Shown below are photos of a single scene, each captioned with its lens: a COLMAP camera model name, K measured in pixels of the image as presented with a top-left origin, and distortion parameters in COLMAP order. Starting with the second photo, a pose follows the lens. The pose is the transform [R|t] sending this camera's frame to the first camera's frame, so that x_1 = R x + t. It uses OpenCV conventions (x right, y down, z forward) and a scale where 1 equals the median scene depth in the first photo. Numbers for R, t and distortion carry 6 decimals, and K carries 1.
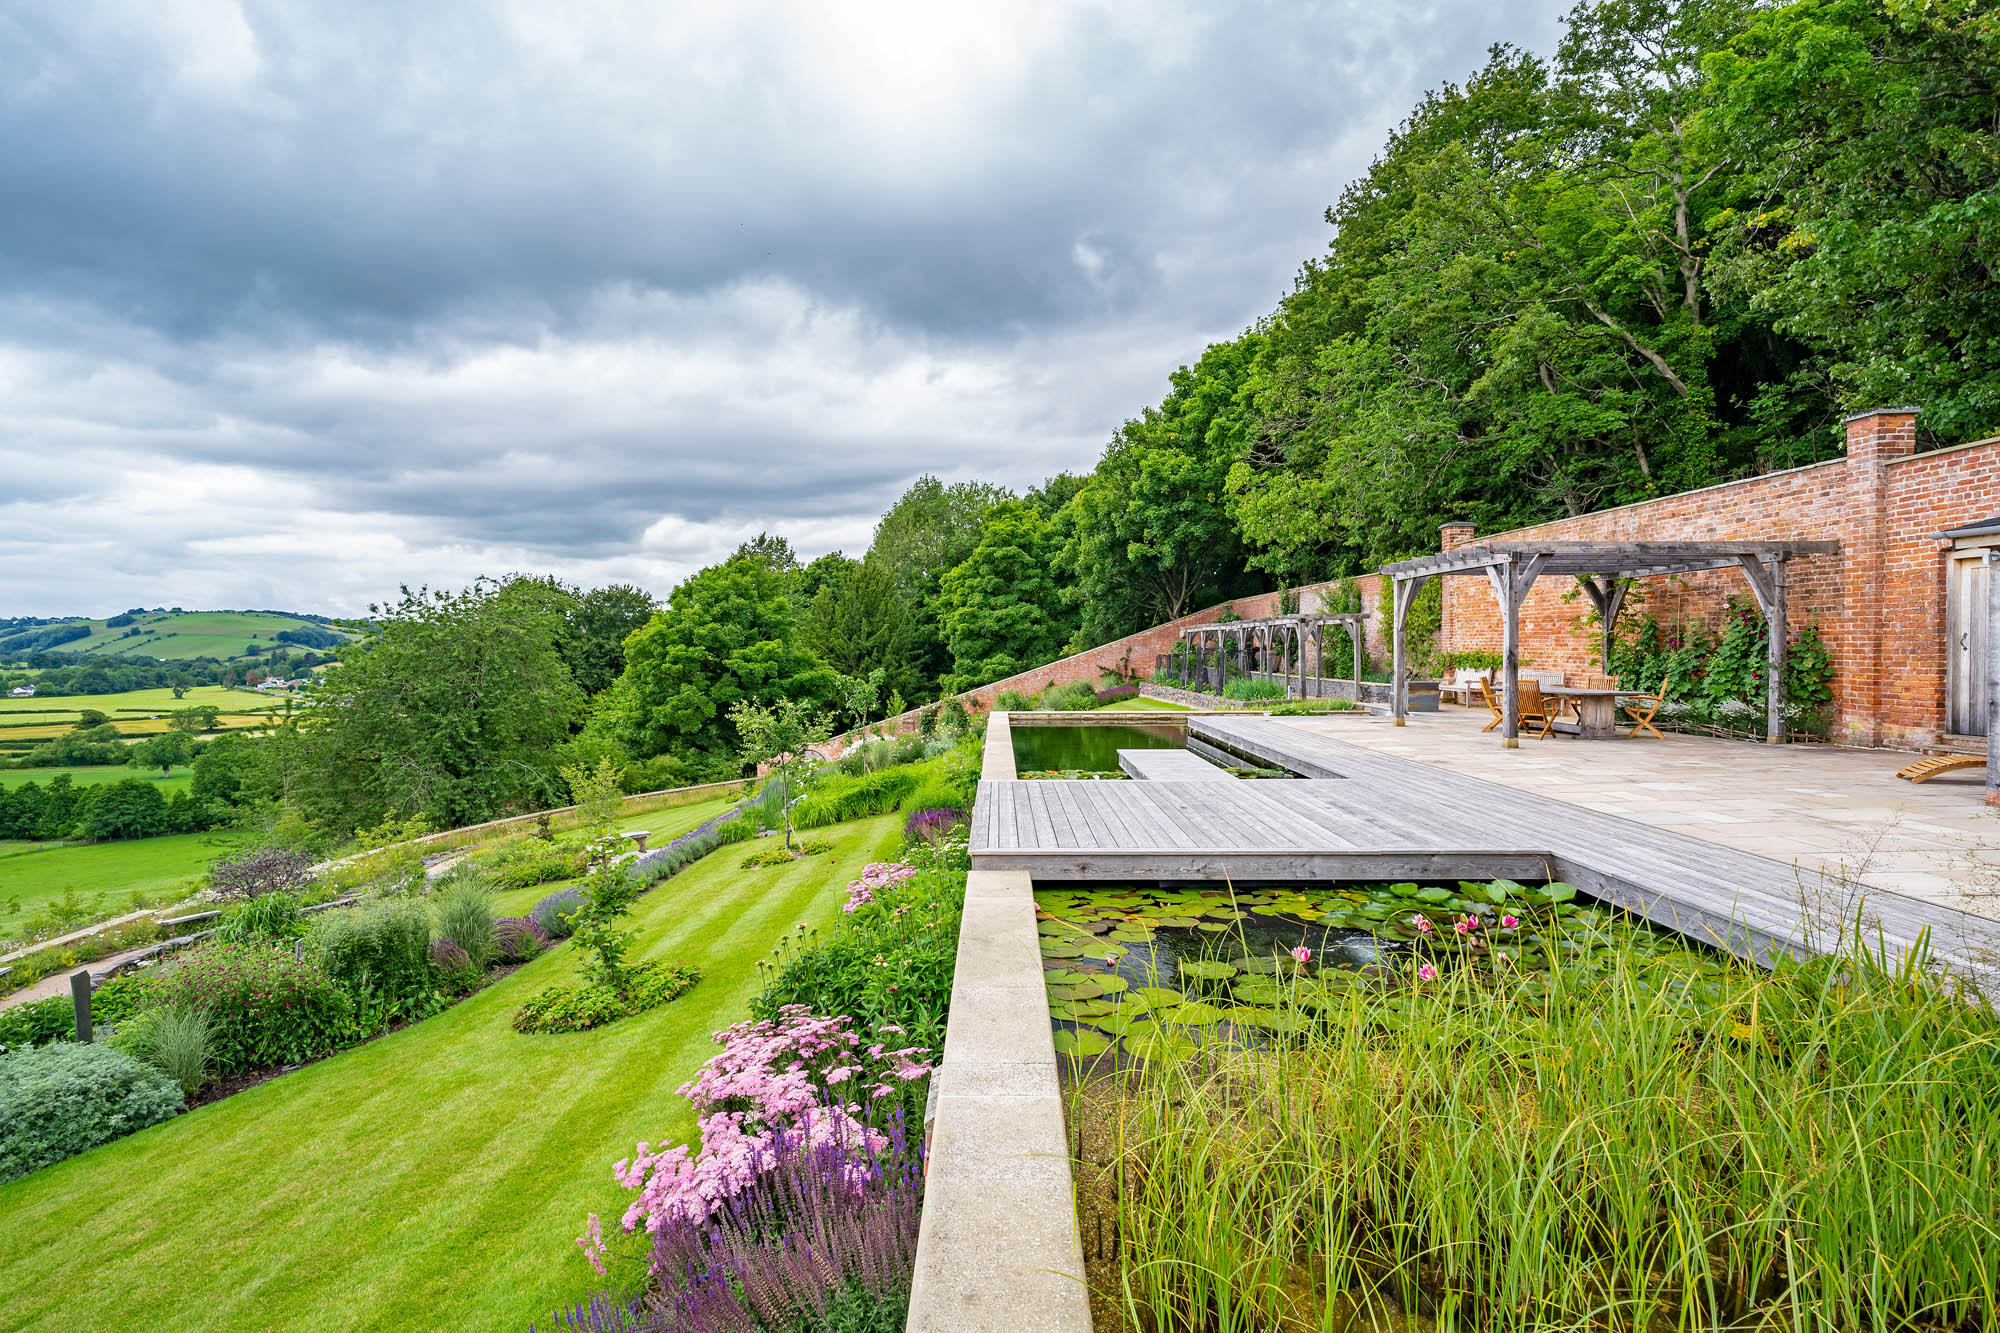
lens RADIAL K [[1017.0, 0, 1000.0], [0, 1017.0, 666.5], [0, 0, 1]] dist [-0.005034, 0.002578]
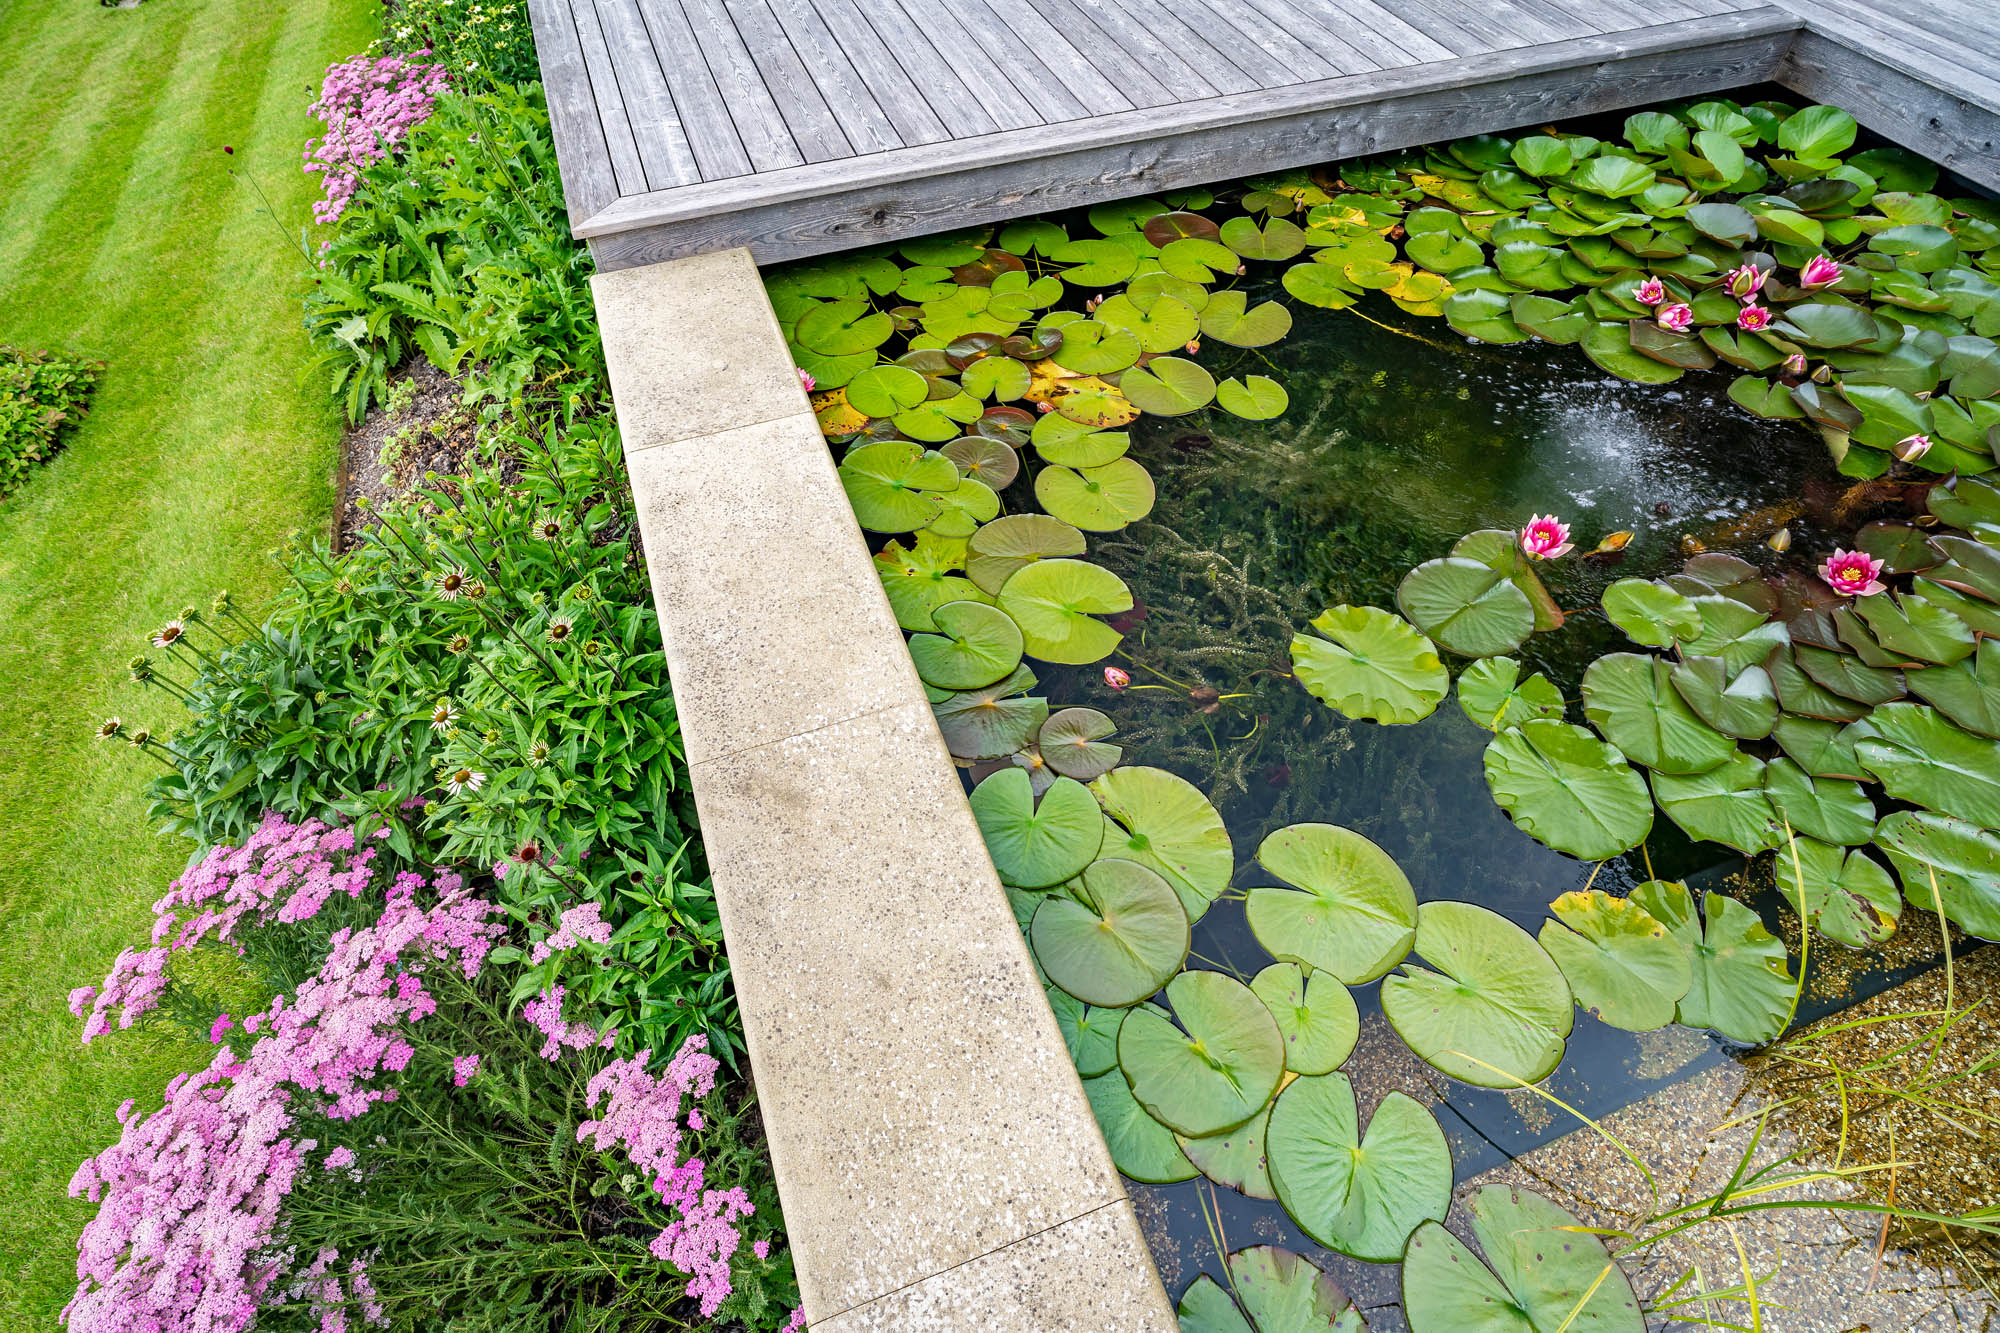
lens RADIAL K [[990.7, 0, 1000.0], [0, 990.7, 666.5], [0, 0, 1]] dist [-0.003867, 0.000240]
pose [[0.939493, -0.271767, 0.208557, -0.003618], [0.005420, 0.620519, 0.784173, 0.002195], [-0.342526, -0.735594, 0.584446, 0.637560]]
